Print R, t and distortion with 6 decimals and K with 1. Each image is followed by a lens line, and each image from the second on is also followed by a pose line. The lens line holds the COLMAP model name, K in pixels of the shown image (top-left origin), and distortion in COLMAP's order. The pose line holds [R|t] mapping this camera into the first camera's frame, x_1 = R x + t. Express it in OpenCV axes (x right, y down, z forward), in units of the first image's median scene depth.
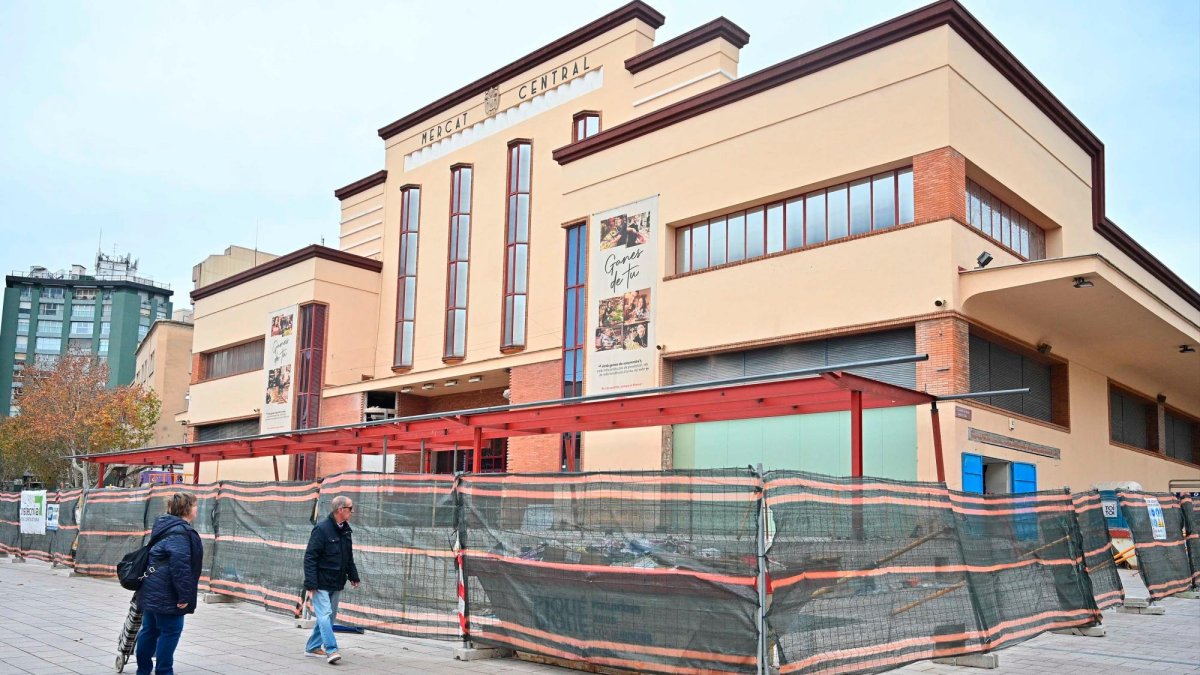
lens RADIAL K [[919.3, 0, 600.0], [0, 919.3, 337.5], [0, 0, 1]] dist [0.001708, 0.000251]
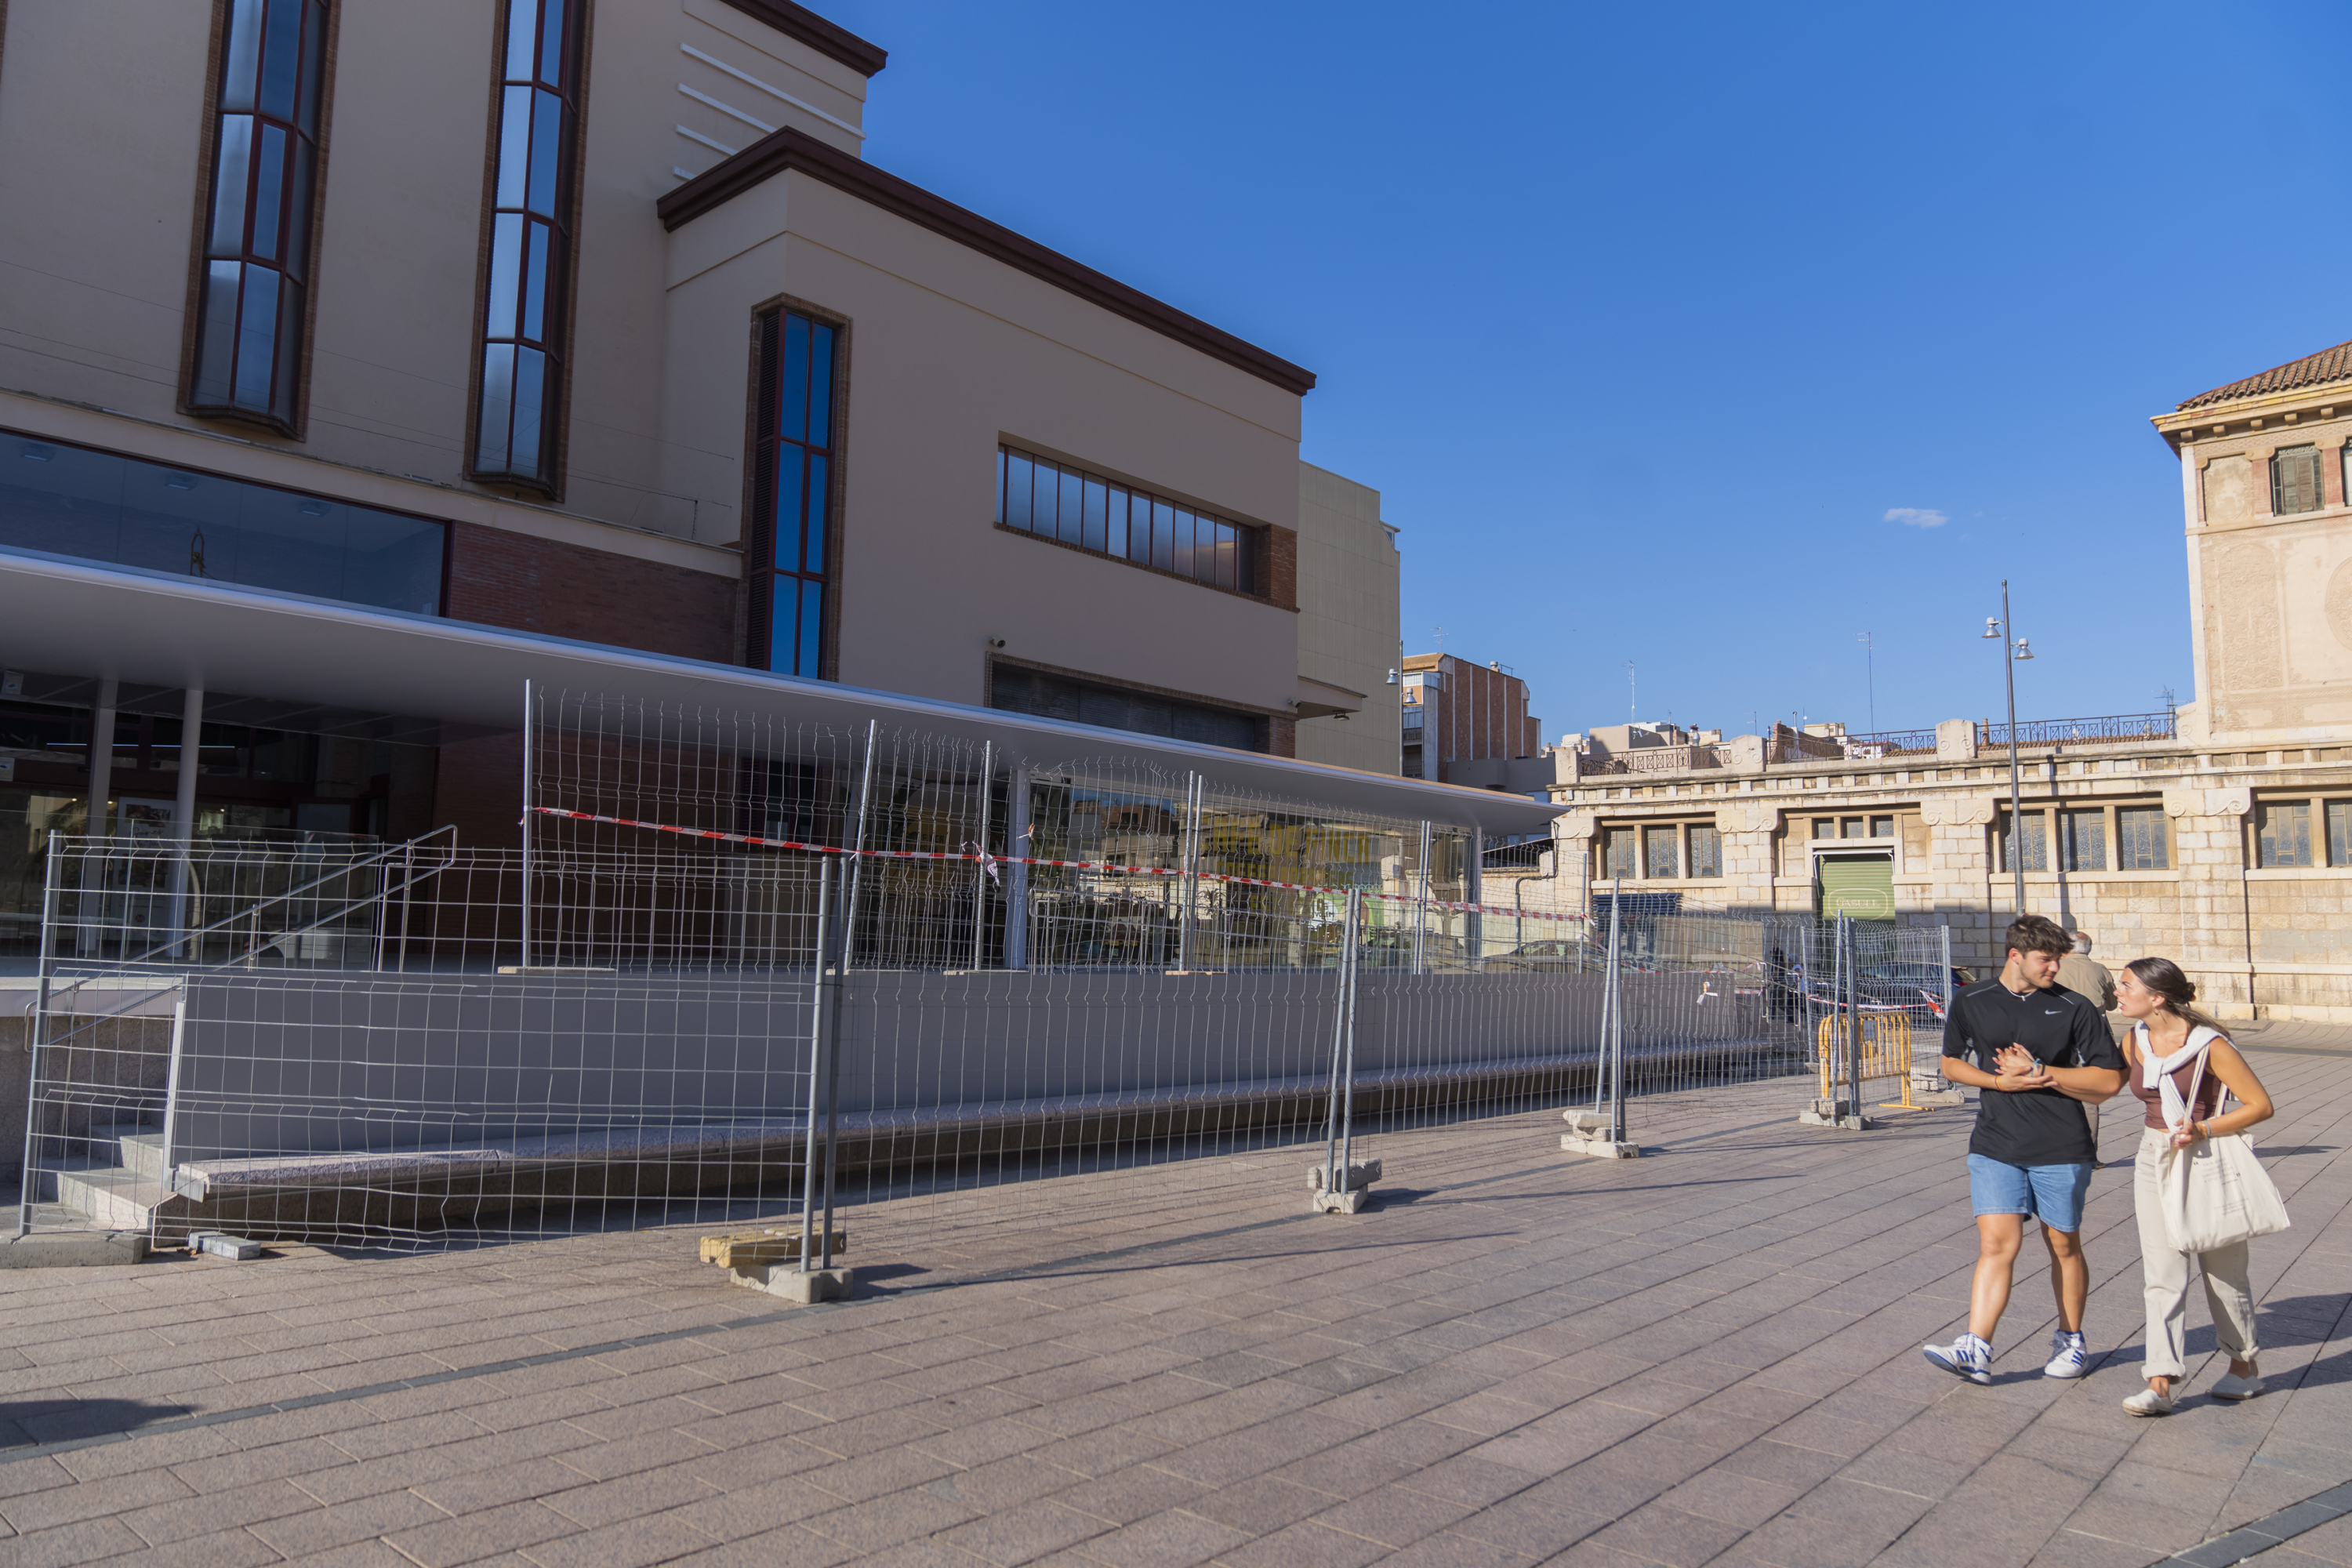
lens RADIAL K [[1555.7, 0, 1176.0], [0, 1555.7, 784.0], [0, 0, 1]] dist [-0.000736, -0.000142]
pose [[-0.041462, 0.081459, 0.995814, -0.984688], [-0.217722, 0.971983, -0.088574, 0.174452], [-0.975130, -0.220483, -0.022565, 0.930419]]
